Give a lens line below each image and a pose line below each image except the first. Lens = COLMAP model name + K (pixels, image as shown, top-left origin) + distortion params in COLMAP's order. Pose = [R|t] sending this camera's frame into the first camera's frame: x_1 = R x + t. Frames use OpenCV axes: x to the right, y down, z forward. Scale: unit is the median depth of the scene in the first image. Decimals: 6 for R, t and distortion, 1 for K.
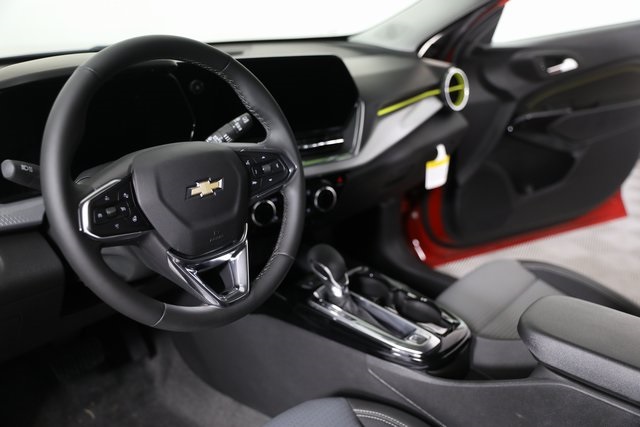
lens RADIAL K [[582.7, 0, 320.1], [0, 582.7, 216.7], [0, 0, 1]] dist [0.027143, 0.000000]
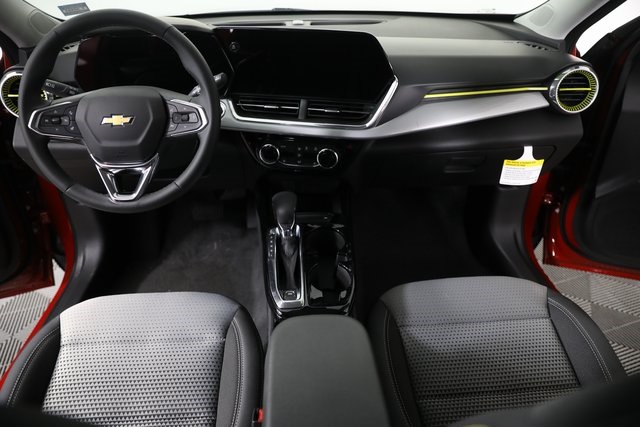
lens RADIAL K [[433.5, 0, 319.2], [0, 433.5, 211.7], [0, 0, 1]] dist [-0.107481, 0.070403]
pose [[0.697794, 0.366131, -0.615655, 0.409571], [-0.254190, 0.930128, 0.265046, -0.112687], [0.669680, -0.028454, 0.742105, 0.254525]]
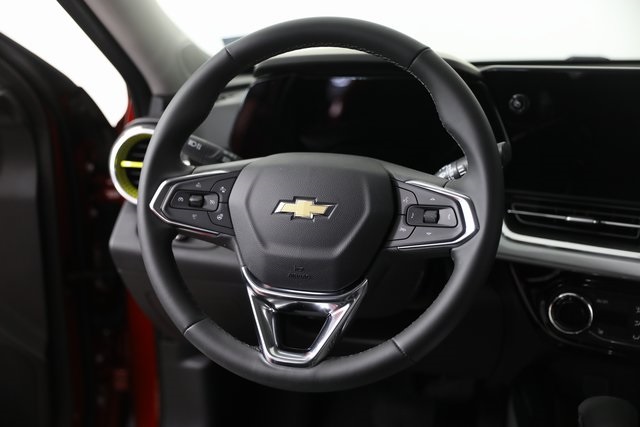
lens RADIAL K [[735.4, 0, 318.6], [0, 735.4, 214.2], [0, 0, 1]] dist [0.020500, 0.000000]
pose [[0.420850, 0.217617, -0.880641, 0.310063], [-0.311813, 0.946348, 0.084841, -0.060466], [0.851856, 0.238889, 0.466126, 0.262206]]
